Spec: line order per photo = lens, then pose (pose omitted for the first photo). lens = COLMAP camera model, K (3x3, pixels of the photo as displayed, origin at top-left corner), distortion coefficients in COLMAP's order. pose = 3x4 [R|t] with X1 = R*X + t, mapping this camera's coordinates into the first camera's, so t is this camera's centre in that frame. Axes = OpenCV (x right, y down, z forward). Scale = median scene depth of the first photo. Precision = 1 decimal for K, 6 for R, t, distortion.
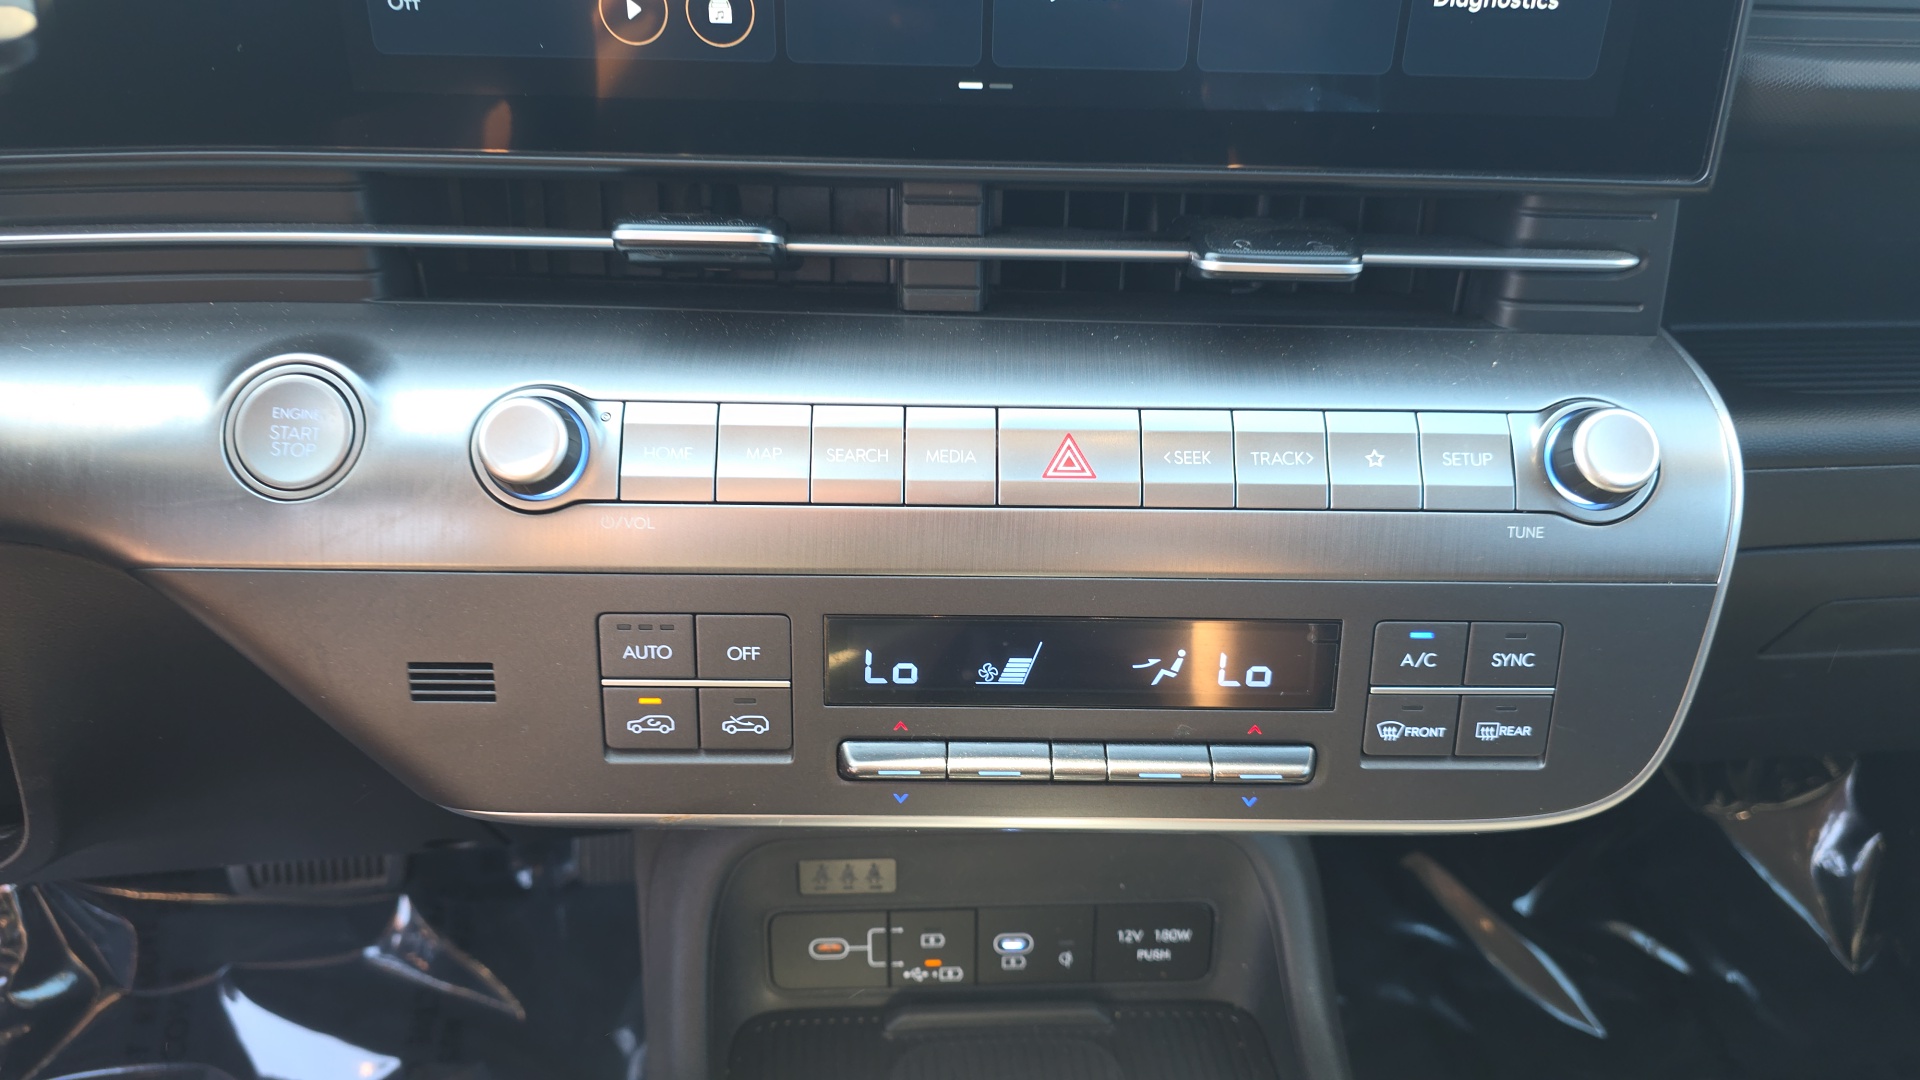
lens RADIAL K [[1294.2, 0, 957.3], [0, 1294.2, 539.3], [0, 0, 1]] dist [0.050777, -0.058609]
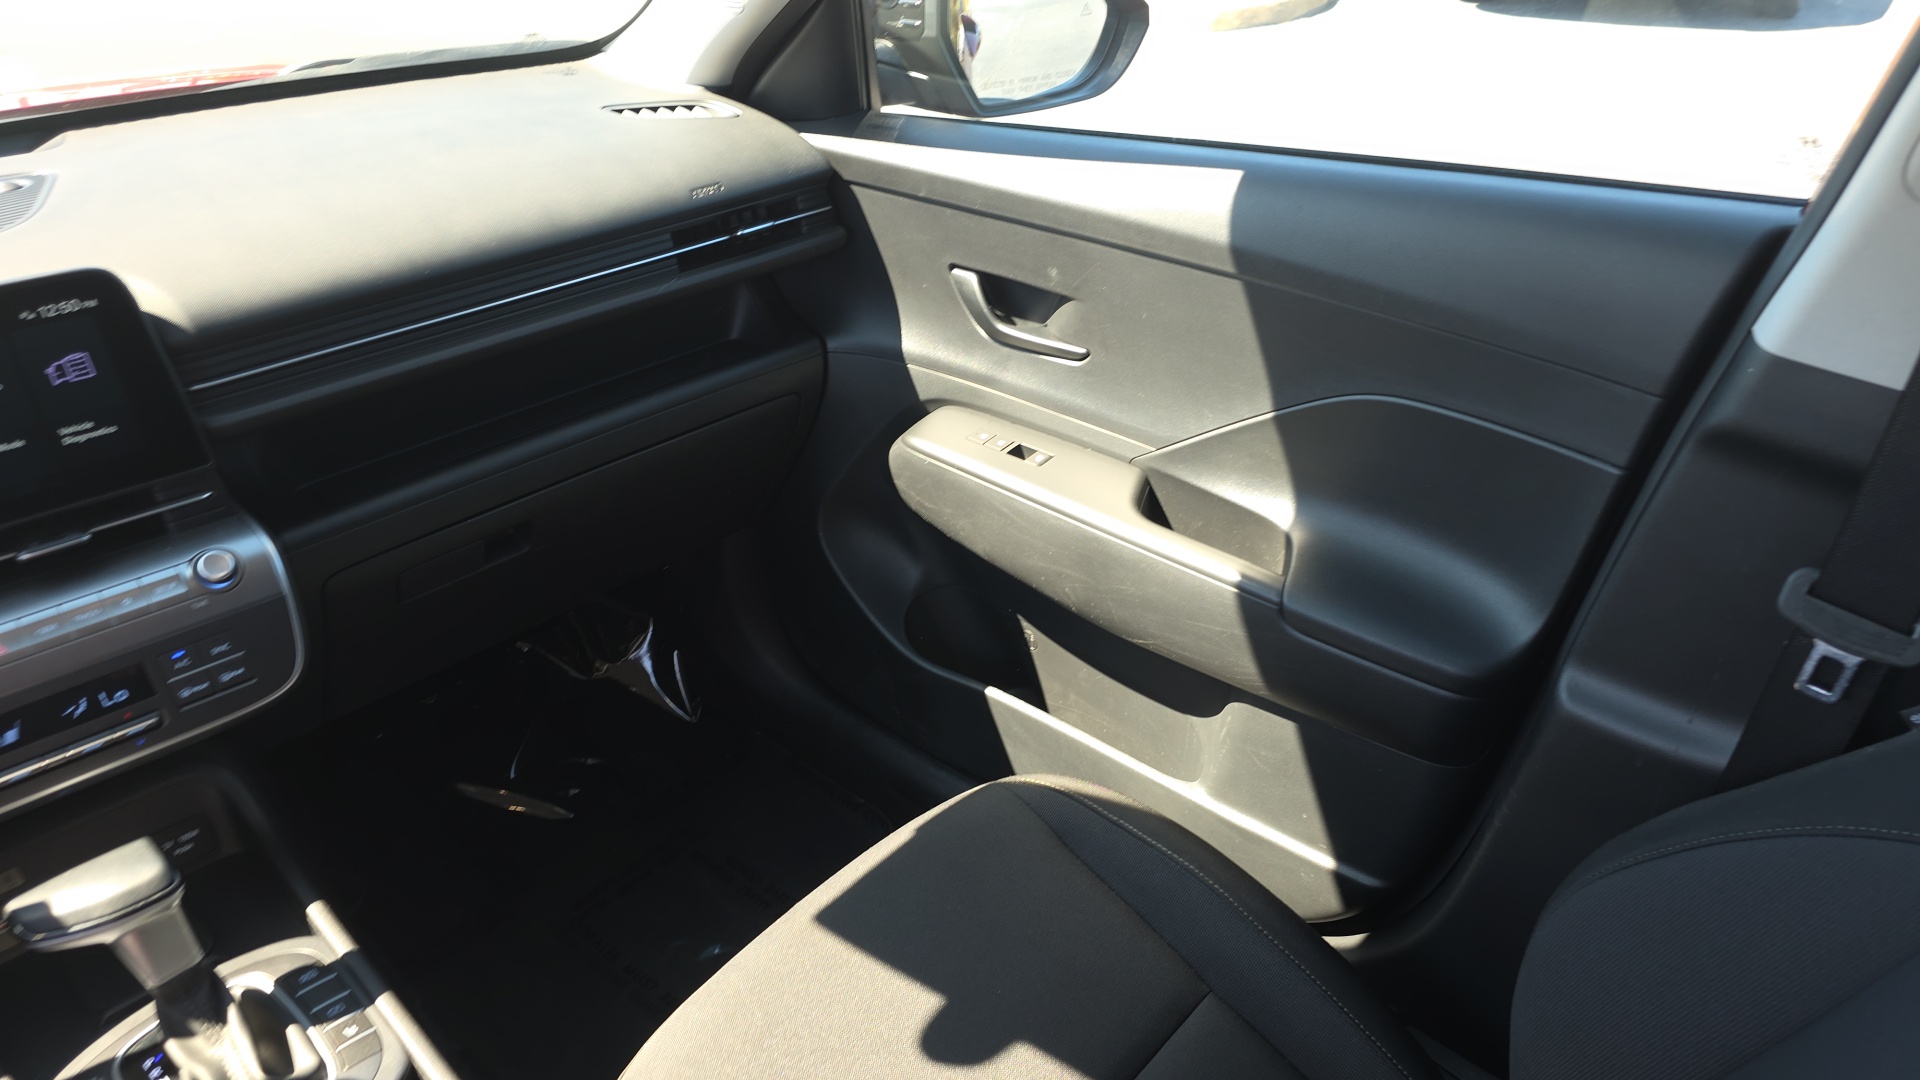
lens RADIAL K [[1294.2, 0, 993.7], [0, 1294.2, 566.5], [0, 0, 1]] dist [0.050777, -0.058609]
pose [[0.742162, -0.375719, 0.555005, 0.175470], [0.386088, 0.916558, 0.104195, 0.269377], [-0.547842, 0.136951, 0.825296, -2.117203]]
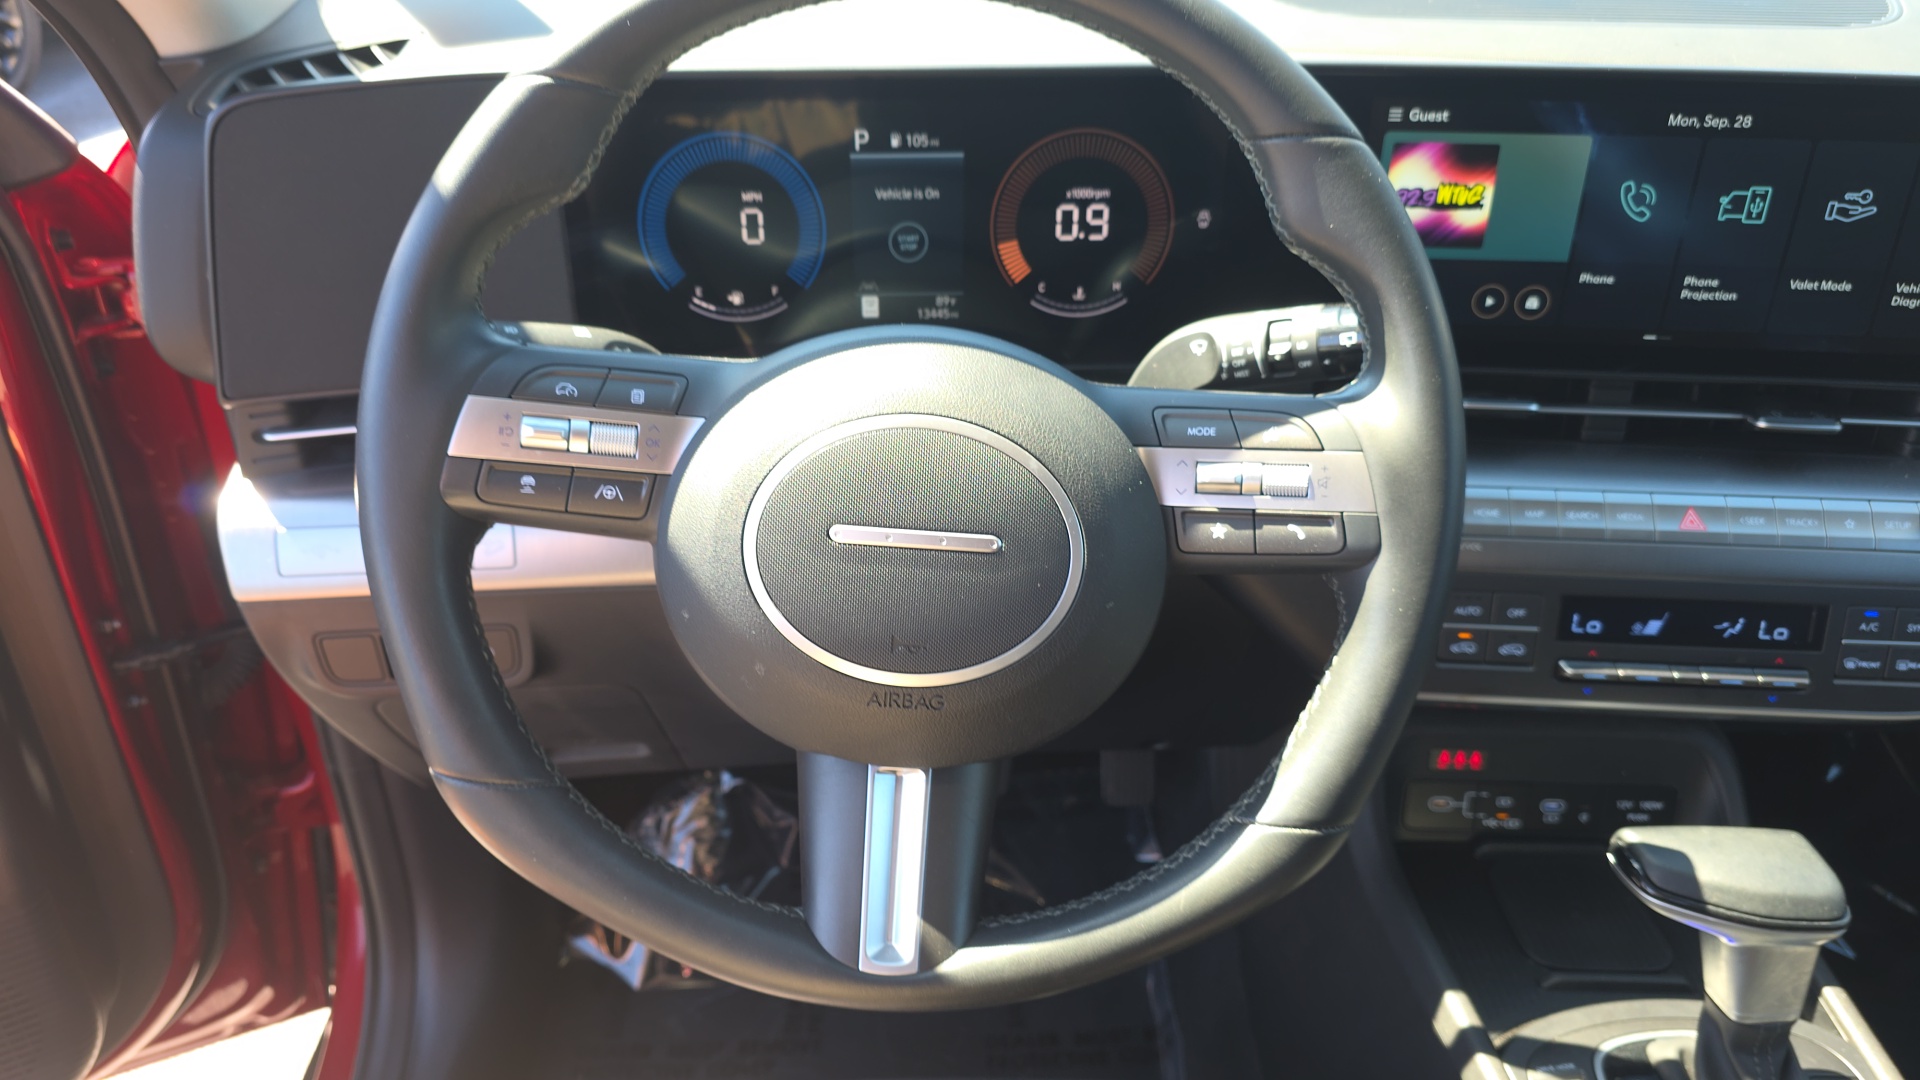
lens RADIAL K [[1294.2, 0, 951.5], [0, 1294.2, 546.1], [0, 0, 1]] dist [0.050777, -0.058609]
pose [[0.996937, 0.026294, -0.073654, -0.873868], [-0.028232, 0.999279, -0.025396, 0.059527], [0.072934, 0.027398, 0.996960, -1.058456]]
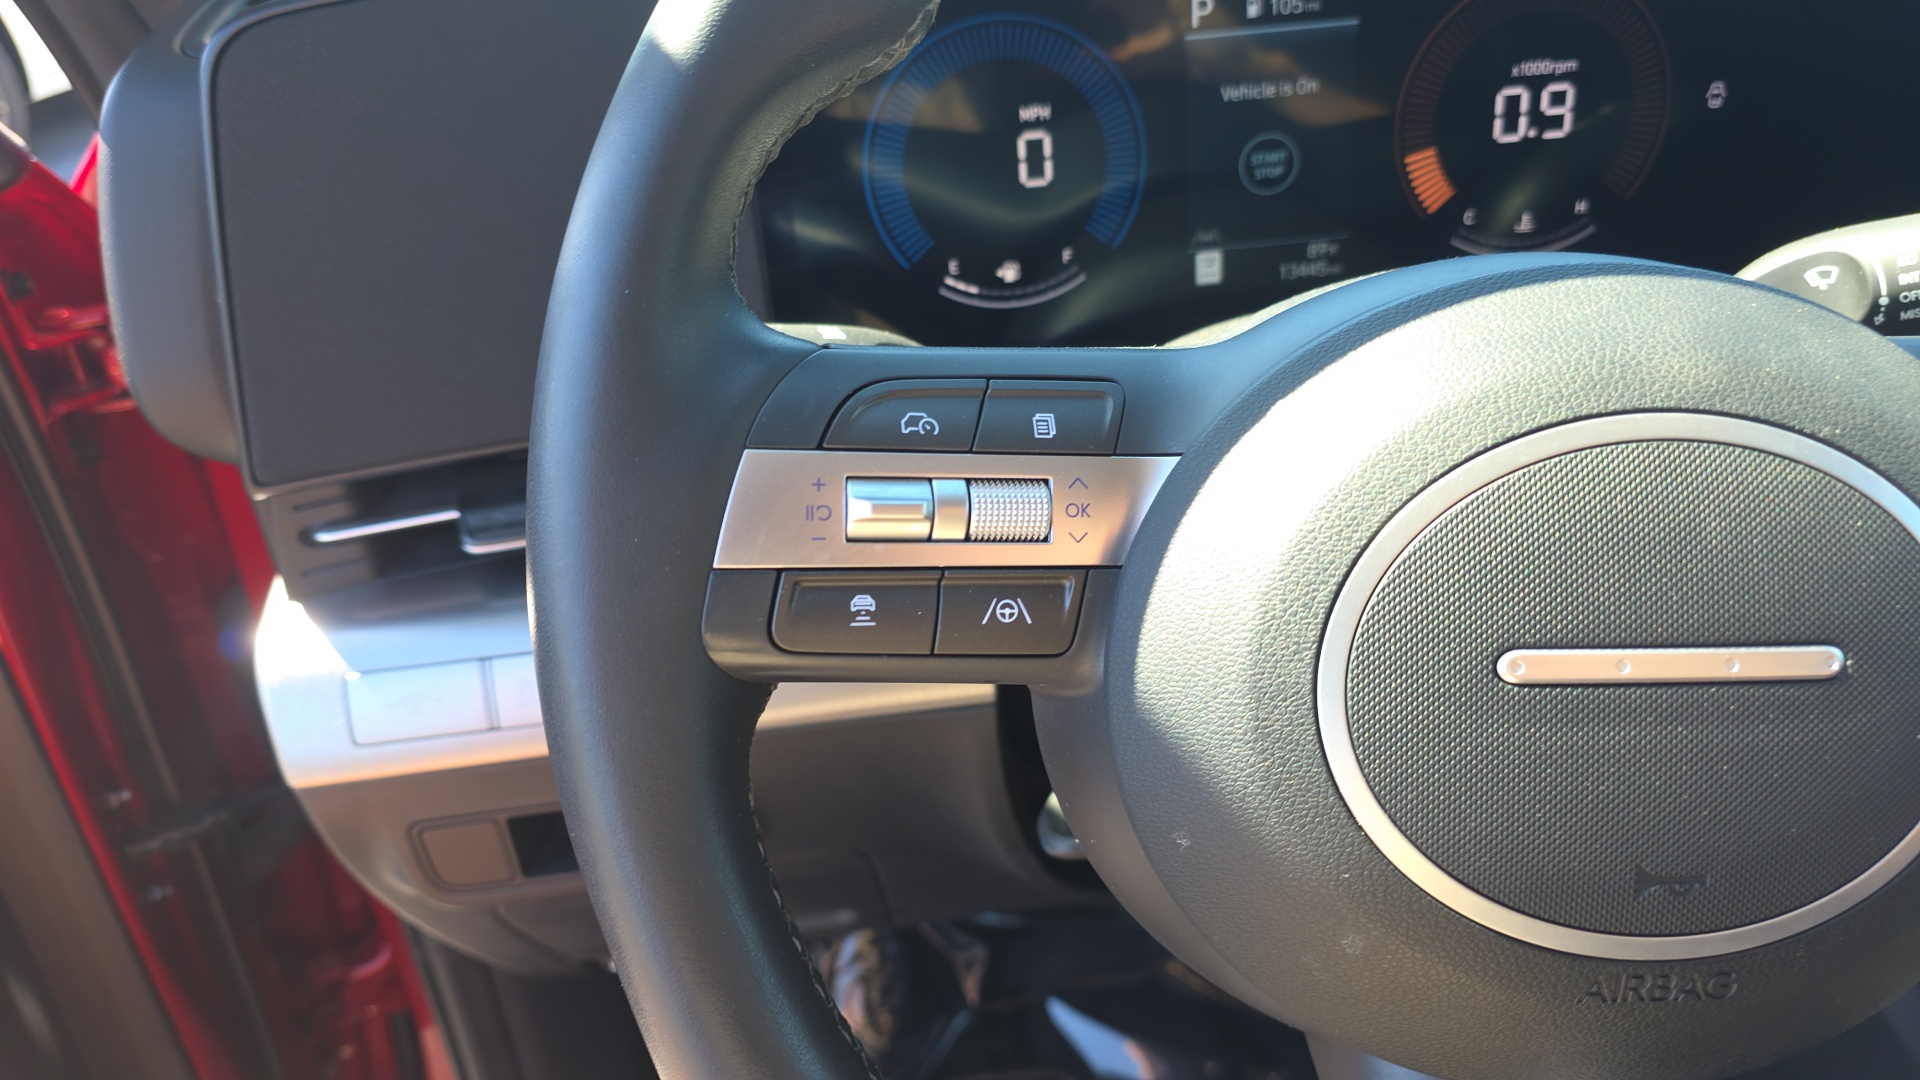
lens RADIAL K [[1322.5, 0, 972.1], [0, 1322.5, 533.7], [0, 0, 1]] dist [0.023514, -0.028774]
pose [[0.995388, -0.054141, -0.079187, -1.291215], [0.050239, 0.997461, -0.050471, -0.027947], [0.081718, 0.046260, 0.995581, -0.455828]]
